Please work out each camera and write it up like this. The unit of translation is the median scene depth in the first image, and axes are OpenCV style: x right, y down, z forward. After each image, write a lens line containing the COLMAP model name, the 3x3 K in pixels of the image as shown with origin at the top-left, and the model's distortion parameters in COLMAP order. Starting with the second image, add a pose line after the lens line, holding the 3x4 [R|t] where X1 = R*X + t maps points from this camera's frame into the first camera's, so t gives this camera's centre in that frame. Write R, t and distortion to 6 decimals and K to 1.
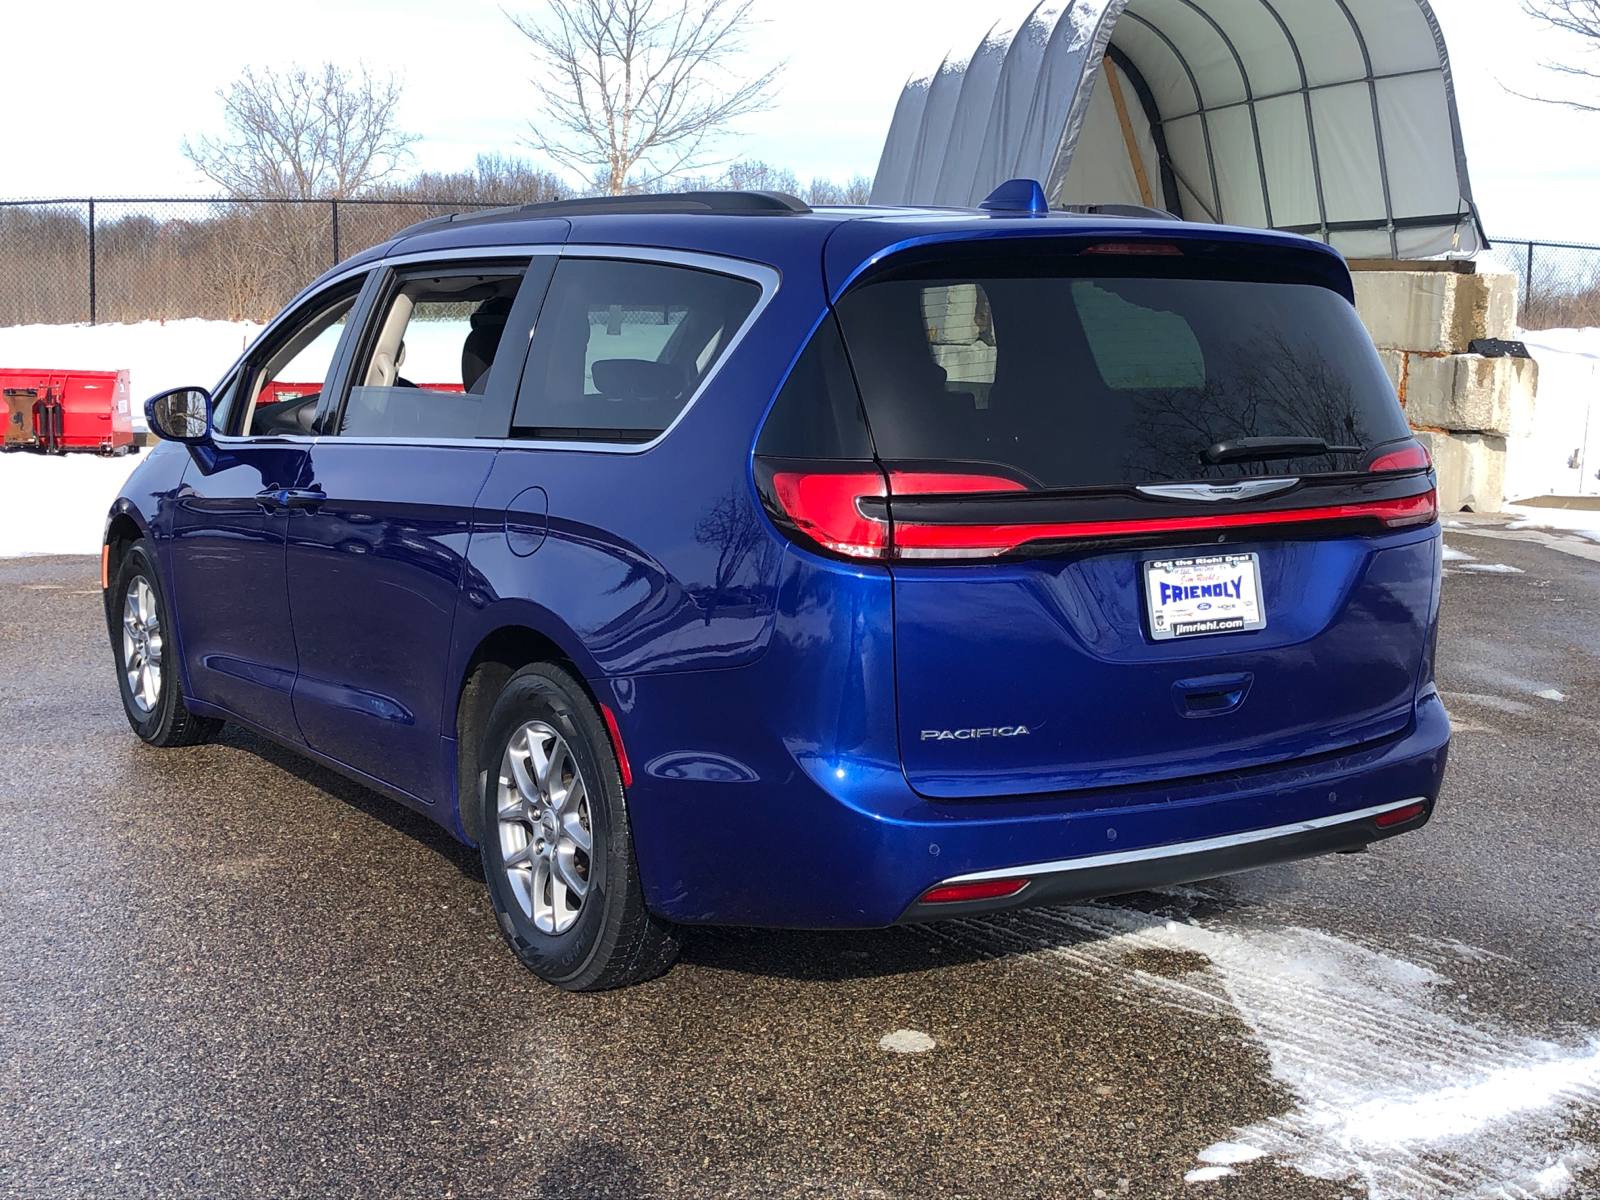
lens RADIAL K [[2049.3, 0, 795.2], [0, 2049.3, 566.9], [0, 0, 1]] dist [0.206853, -0.718794]
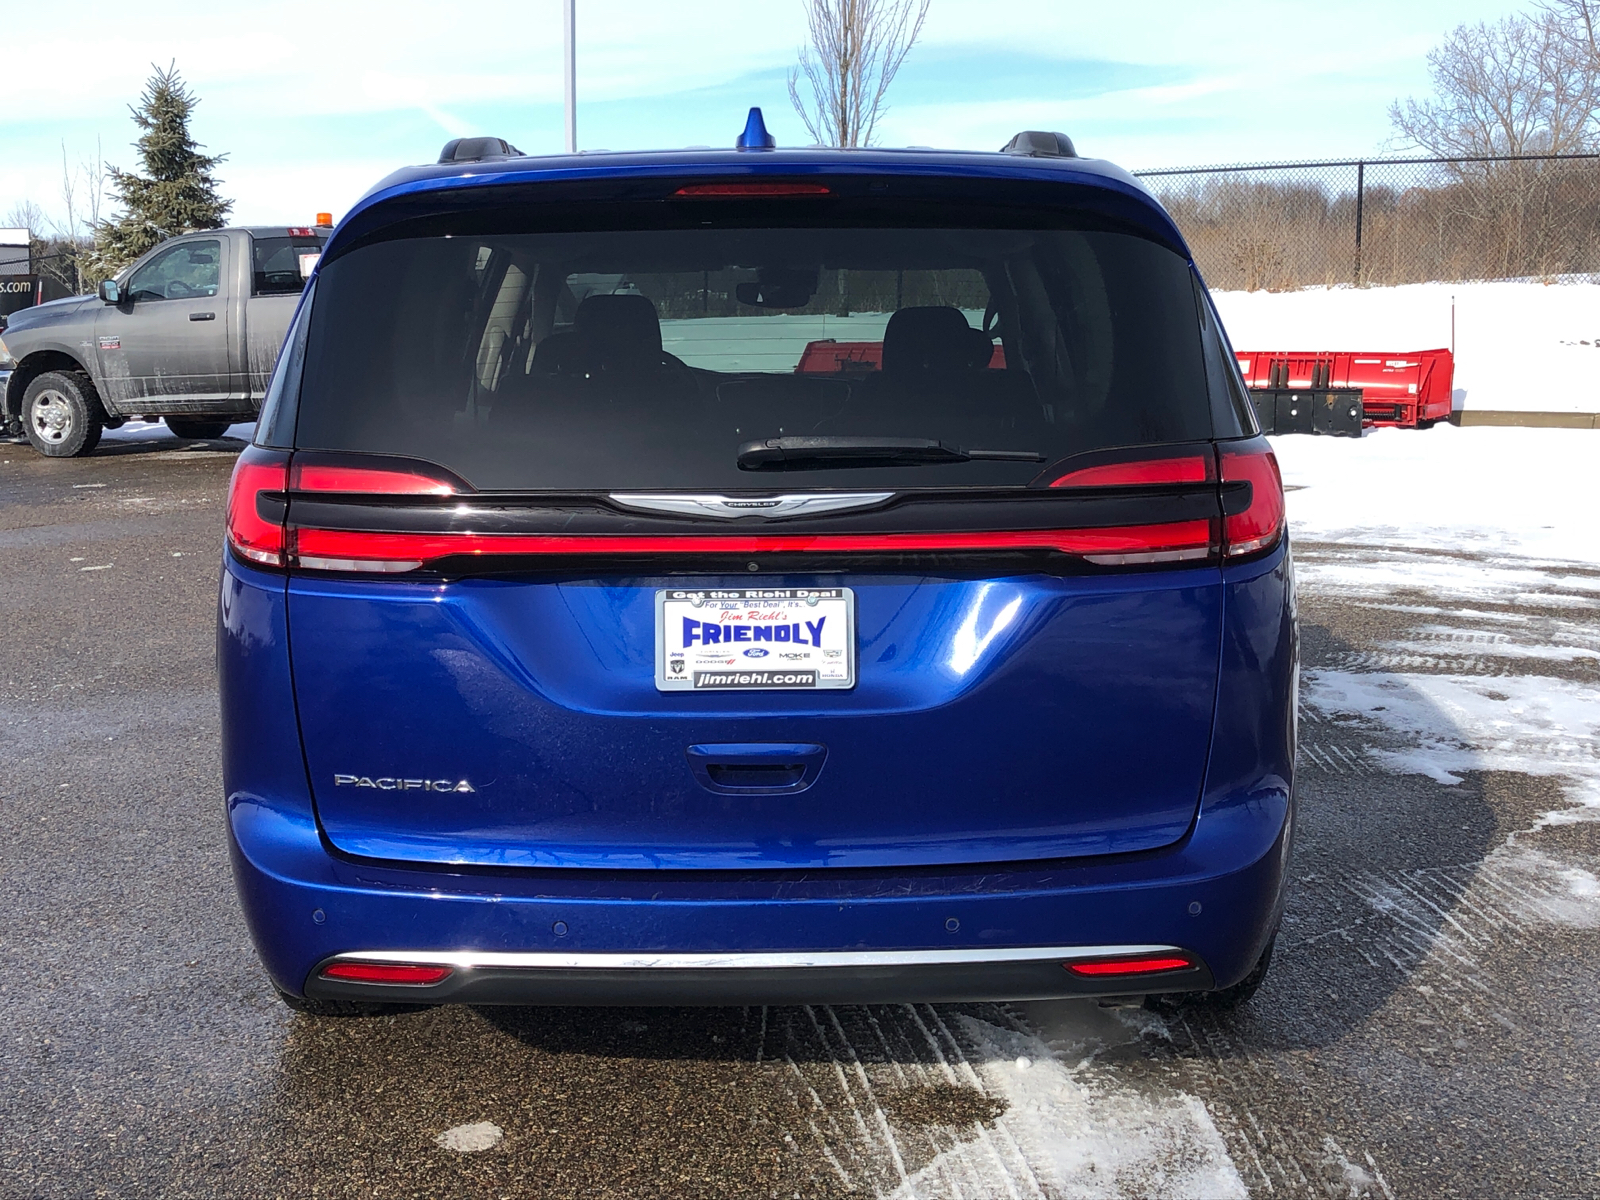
lens RADIAL K [[2049.3, 0, 795.2], [0, 2049.3, 566.9], [0, 0, 1]] dist [0.206853, -0.718794]
pose [[0.836774, 0.058694, -0.544394, 0.624699], [-0.050643, 0.998273, 0.029786, -0.036590], [0.545202, 0.002645, 0.838301, 0.362899]]
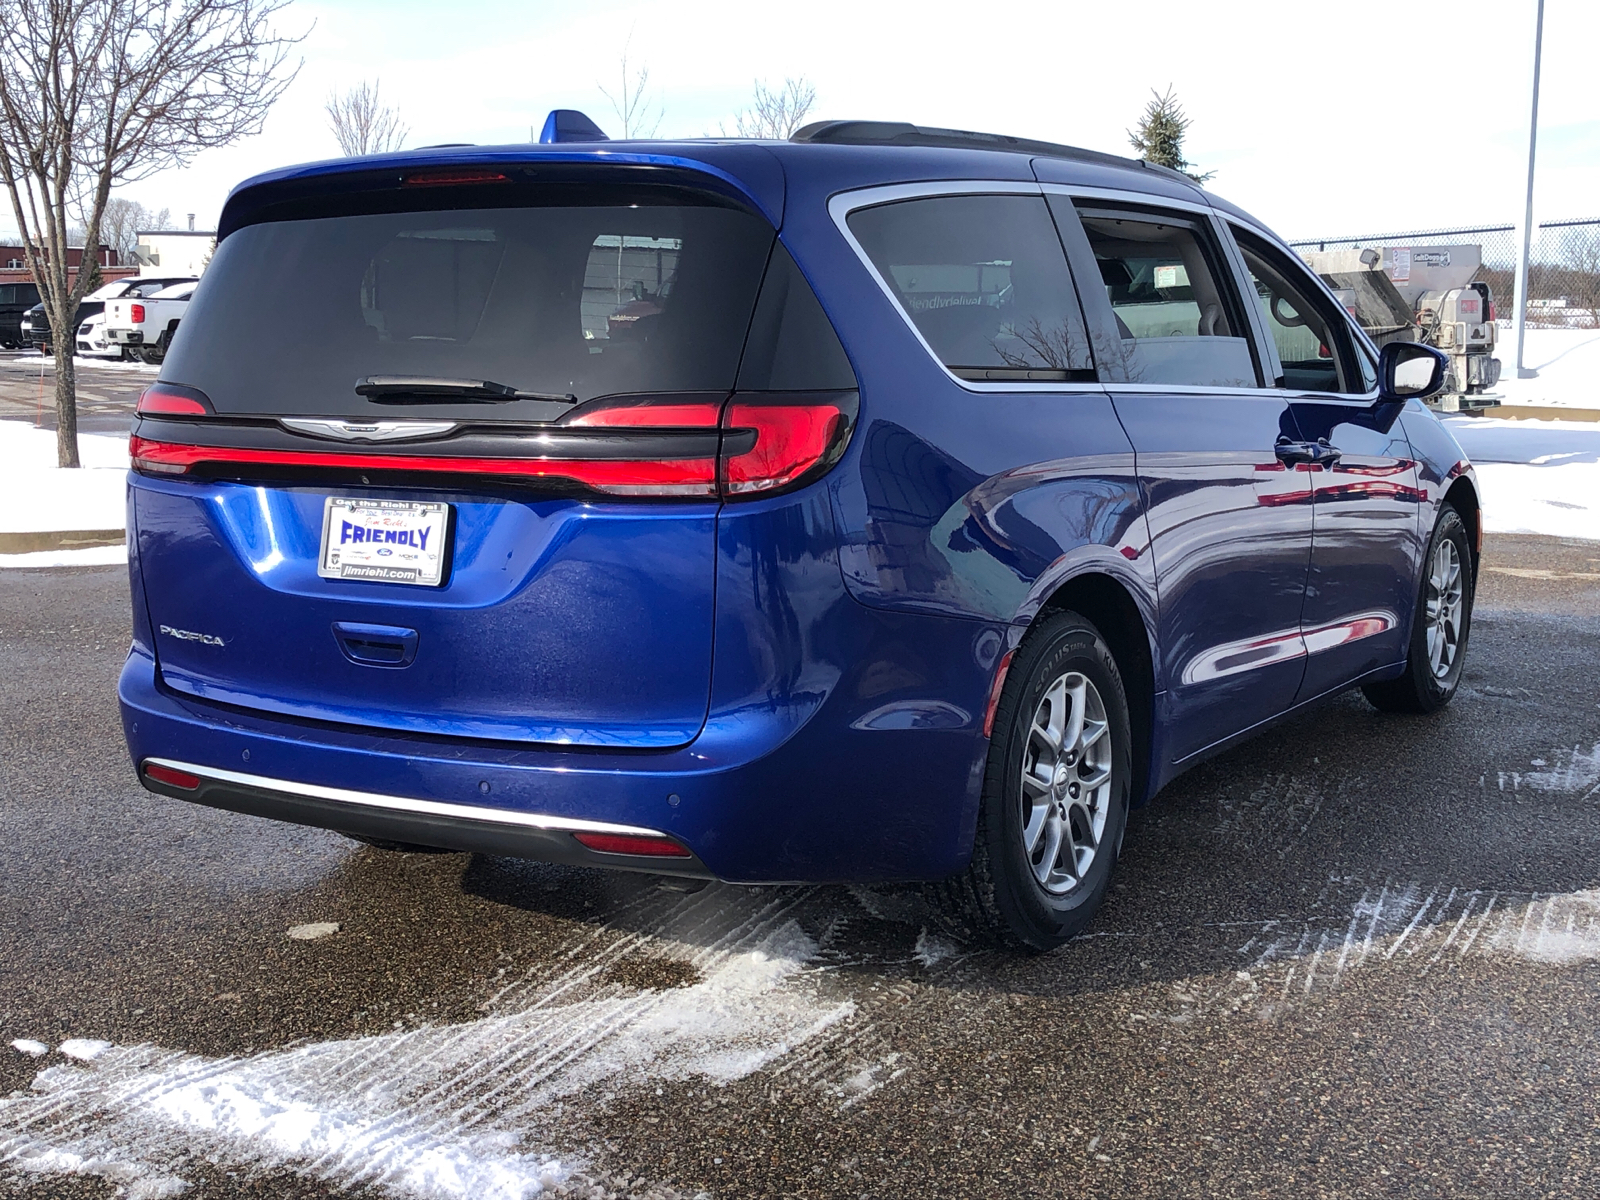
lens RADIAL K [[2049.3, 0, 795.2], [0, 2049.3, 566.9], [0, 0, 1]] dist [0.206853, -0.718794]
pose [[0.437403, 0.099474, -0.893747, 1.129741], [-0.098887, 0.993156, 0.062142, -0.051917], [0.893812, 0.061199, 0.444247, 0.744114]]
